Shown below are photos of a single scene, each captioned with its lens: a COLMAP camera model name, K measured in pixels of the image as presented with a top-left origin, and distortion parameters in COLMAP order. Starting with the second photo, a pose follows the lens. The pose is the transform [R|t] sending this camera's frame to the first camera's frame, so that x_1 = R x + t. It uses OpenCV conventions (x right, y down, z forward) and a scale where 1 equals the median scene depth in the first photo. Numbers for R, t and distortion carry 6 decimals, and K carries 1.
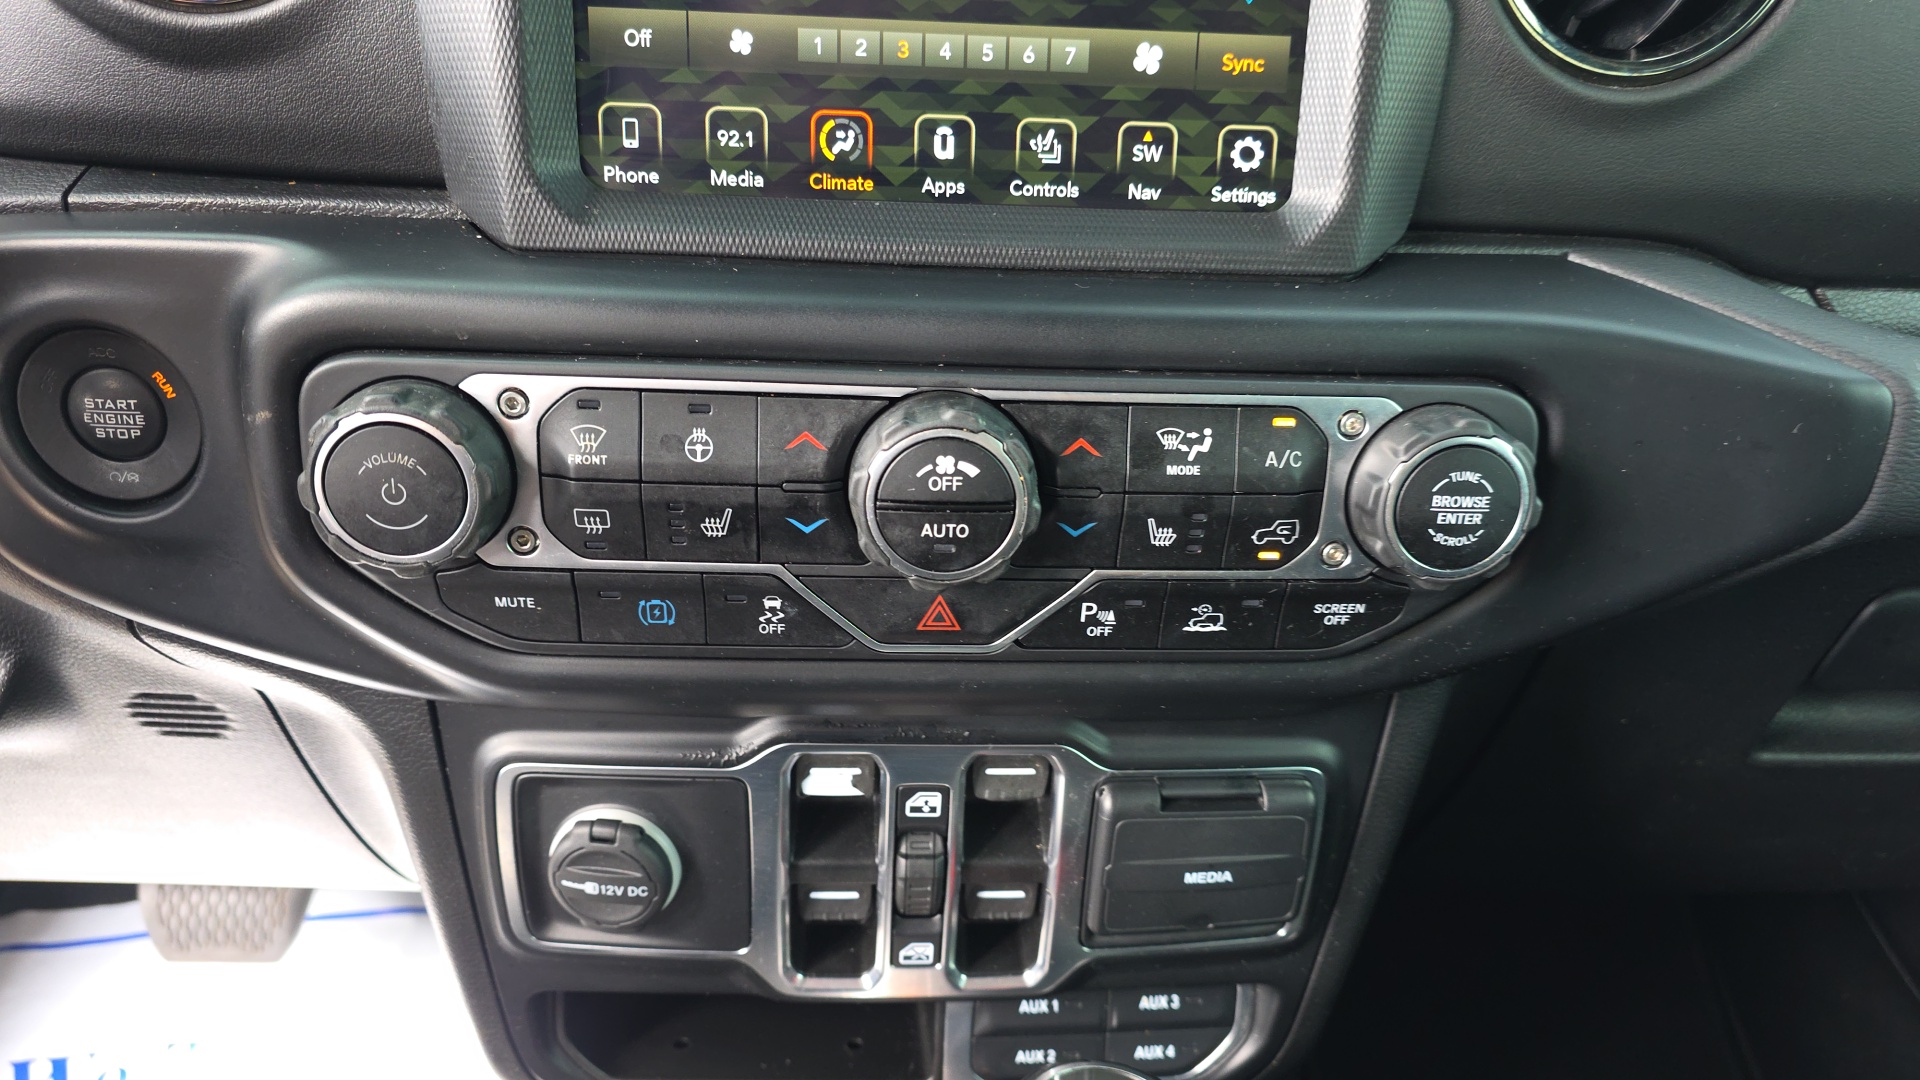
lens RADIAL K [[1318.6, 0, 970.8], [0, 1318.6, 534.9], [0, 0, 1]] dist [0.053439, -0.064222]
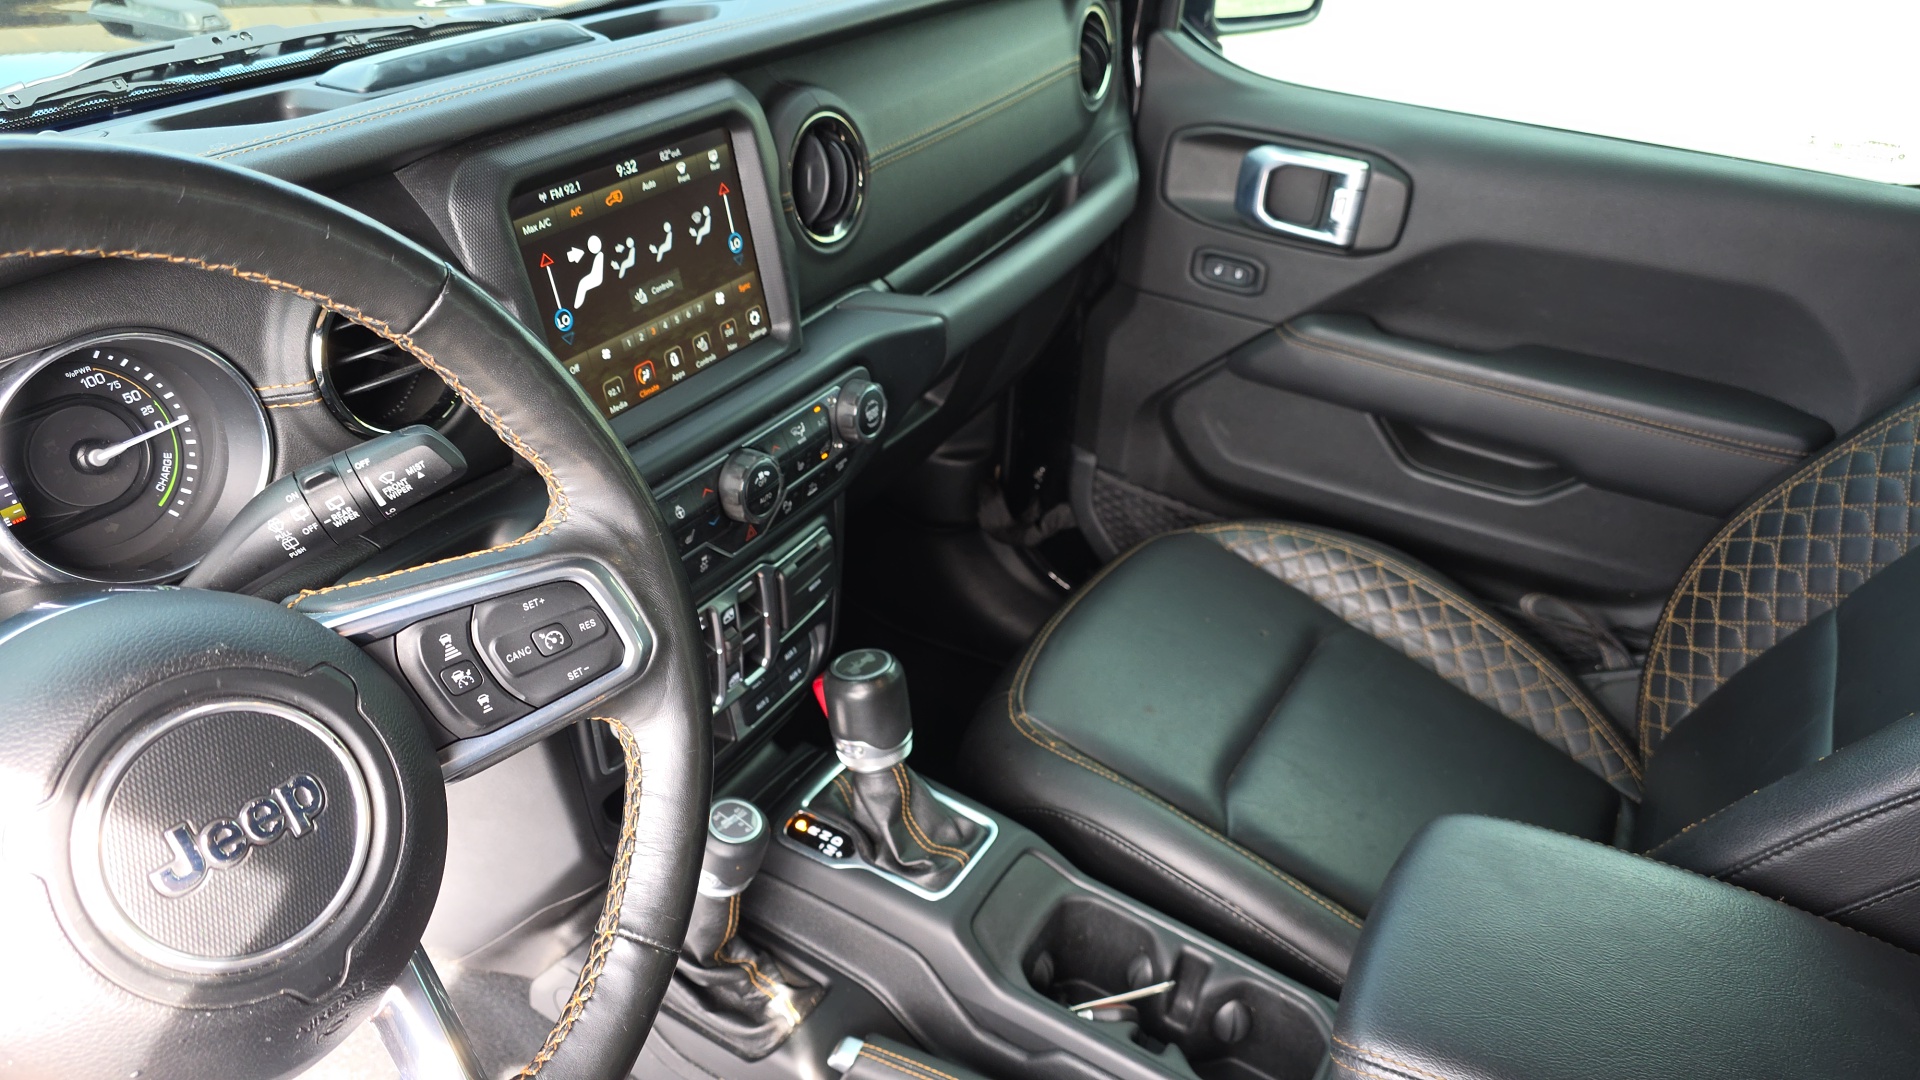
lens RADIAL K [[1312.4, 0, 964.7], [0, 1312.4, 577.1], [0, 0, 1]] dist [0.040634, -0.061308]
pose [[0.575912, -0.486417, 0.657057, -1.471031], [0.347886, 0.873143, 0.341462, -0.575665], [-0.739797, 0.031928, 0.672072, -0.992990]]
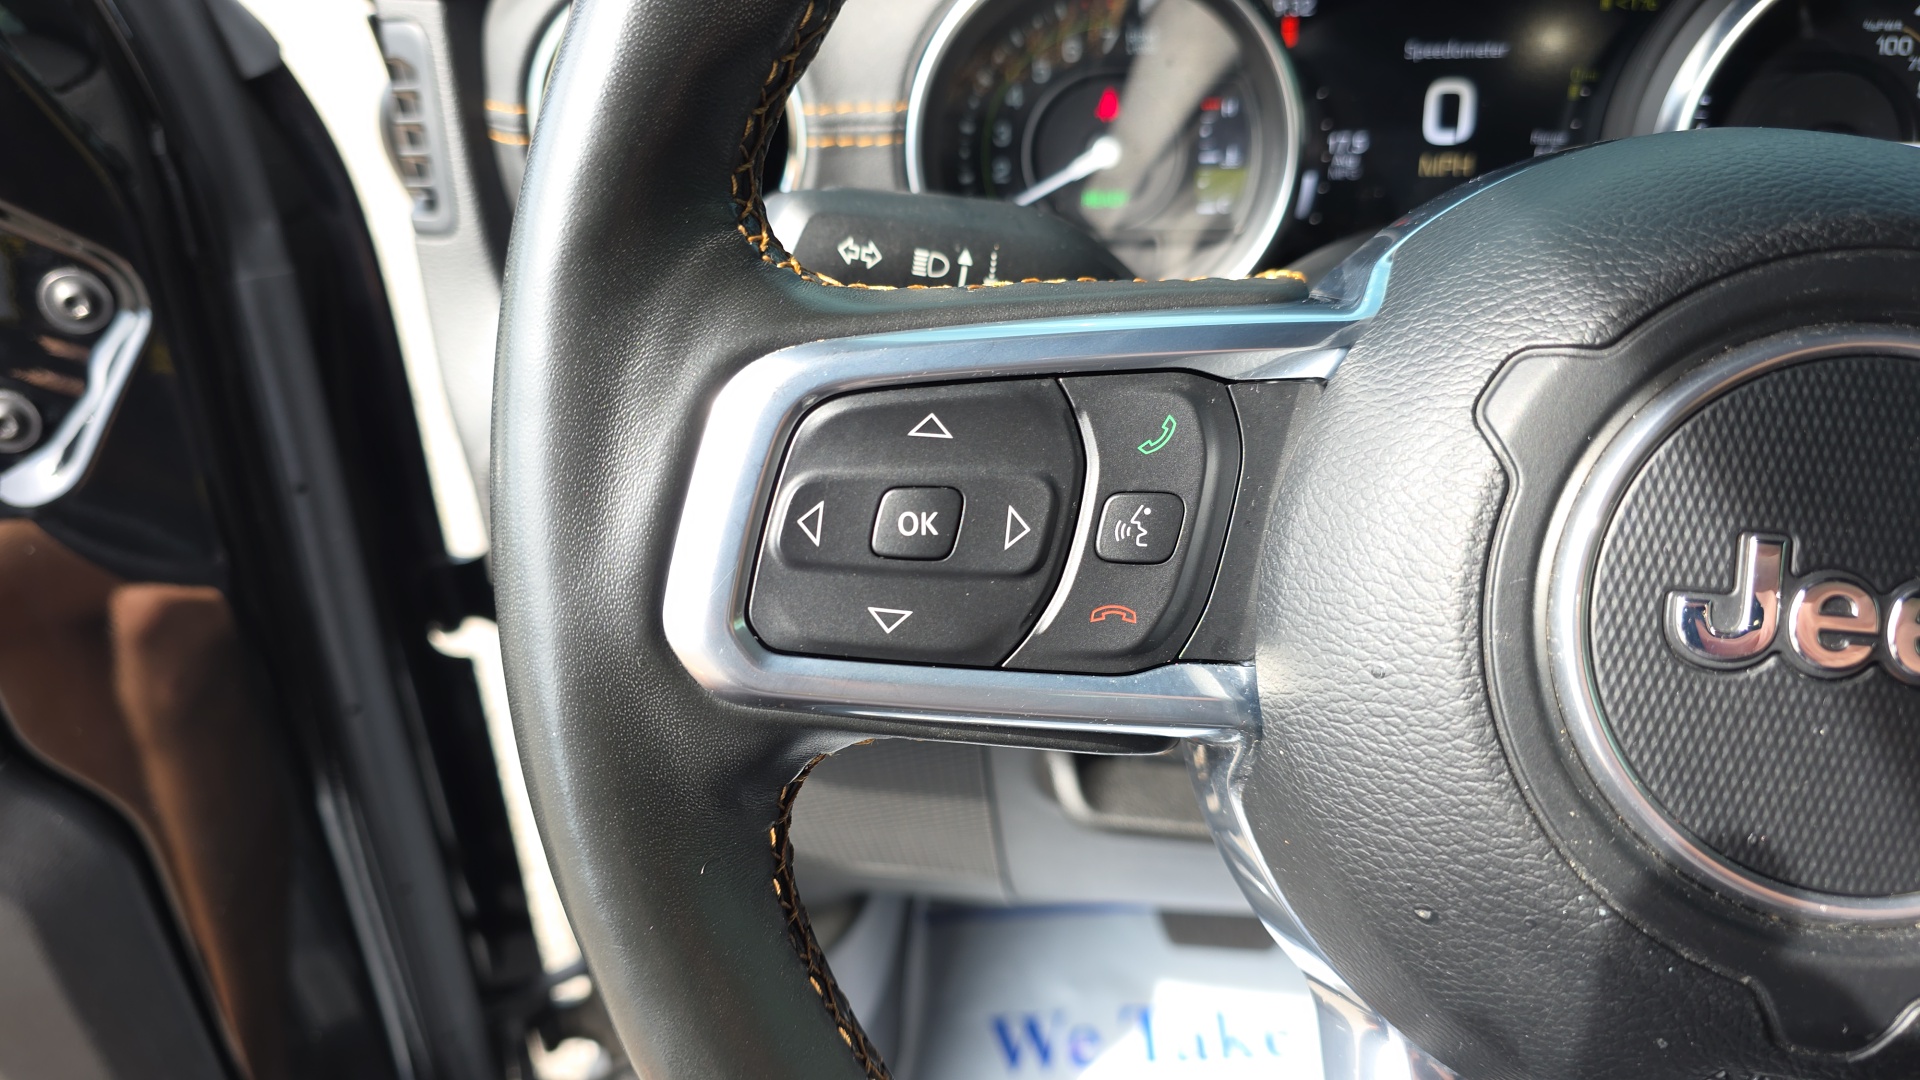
lens RADIAL K [[1373.8, 0, 965.8], [0, 1373.8, 548.2], [0, 0, 1]] dist [-0.017317, -0.001654]
pose [[0.982597, 0.004040, -0.185705, -1.429654], [0.011831, 0.996372, 0.084276, -0.272829], [0.185372, -0.085007, 0.978985, -0.288076]]
